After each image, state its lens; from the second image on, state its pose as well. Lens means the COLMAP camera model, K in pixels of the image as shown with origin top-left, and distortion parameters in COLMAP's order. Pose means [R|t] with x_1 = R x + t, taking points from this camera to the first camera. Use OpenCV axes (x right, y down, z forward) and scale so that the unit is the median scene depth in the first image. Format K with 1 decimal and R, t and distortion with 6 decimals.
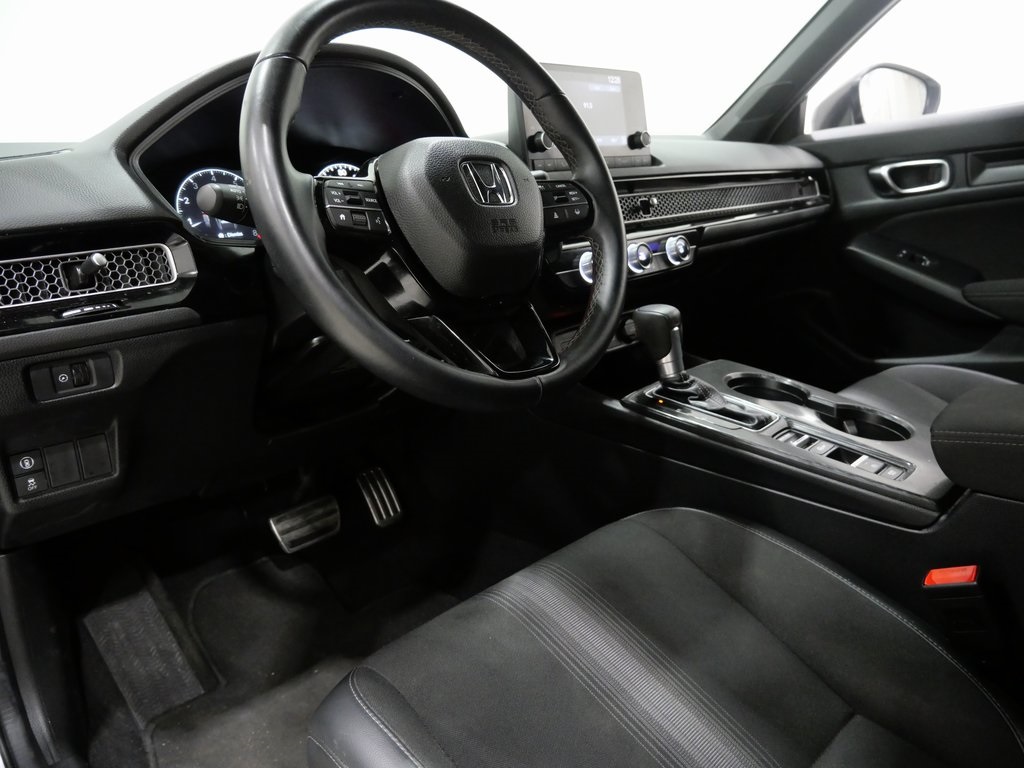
lens RADIAL K [[734.8, 0, 514.2], [0, 734.8, 385.5], [0, 0, 1]] dist [-0.007670, -0.000406]
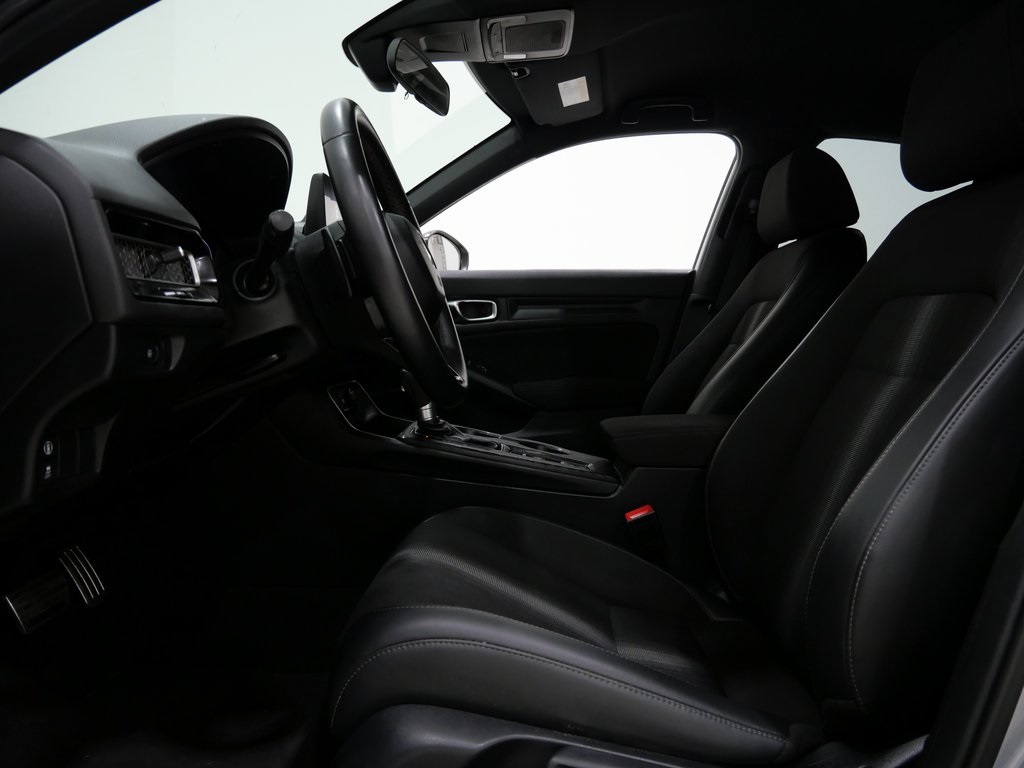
lens RADIAL K [[734.8, 0, 514.0], [0, 734.8, 387.2], [0, 0, 1]] dist [-0.007670, -0.000406]
pose [[0.718182, 0.049397, 0.694100, -0.414478], [0.087220, 0.983221, -0.160219, 0.107613], [-0.690368, 0.175606, 0.701823, -0.038437]]
